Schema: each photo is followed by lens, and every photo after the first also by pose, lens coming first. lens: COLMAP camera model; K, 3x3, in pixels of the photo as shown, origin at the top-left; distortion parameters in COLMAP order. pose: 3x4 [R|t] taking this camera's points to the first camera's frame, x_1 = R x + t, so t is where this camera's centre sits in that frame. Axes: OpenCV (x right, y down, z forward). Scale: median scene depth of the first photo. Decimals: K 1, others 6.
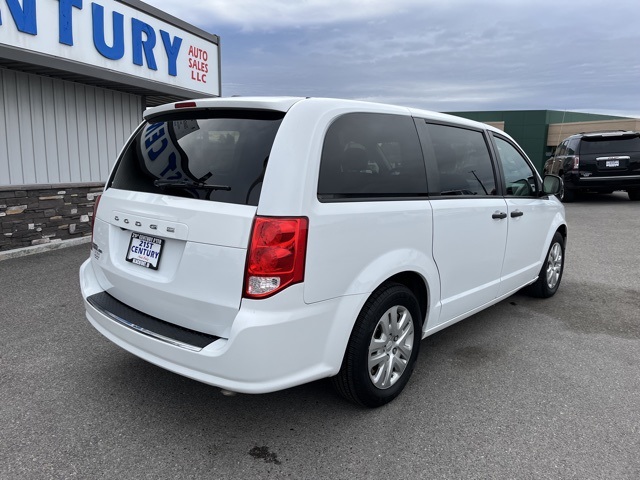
lens RADIAL K [[482.9, 0, 316.8], [0, 482.9, 233.6], [0, 0, 1]] dist [0.071978, -0.093214]
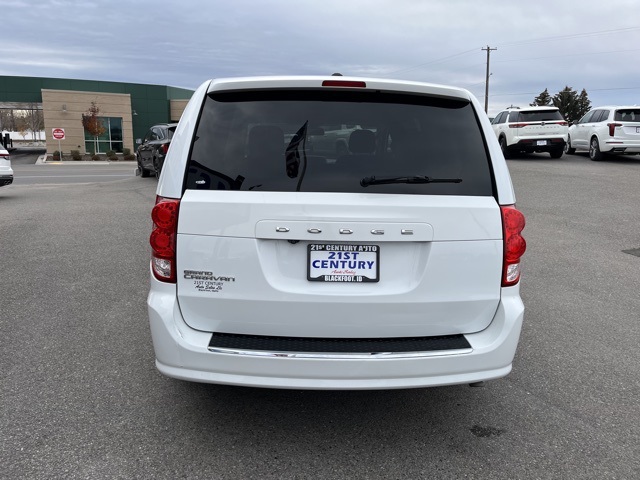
lens RADIAL K [[482.9, 0, 316.8], [0, 482.9, 233.6], [0, 0, 1]] dist [0.071978, -0.093214]
pose [[0.718693, -0.136006, 0.681897, -0.517225], [0.099021, 0.990708, 0.093235, -0.052351], [-0.688241, 0.000515, 0.725482, 0.243766]]
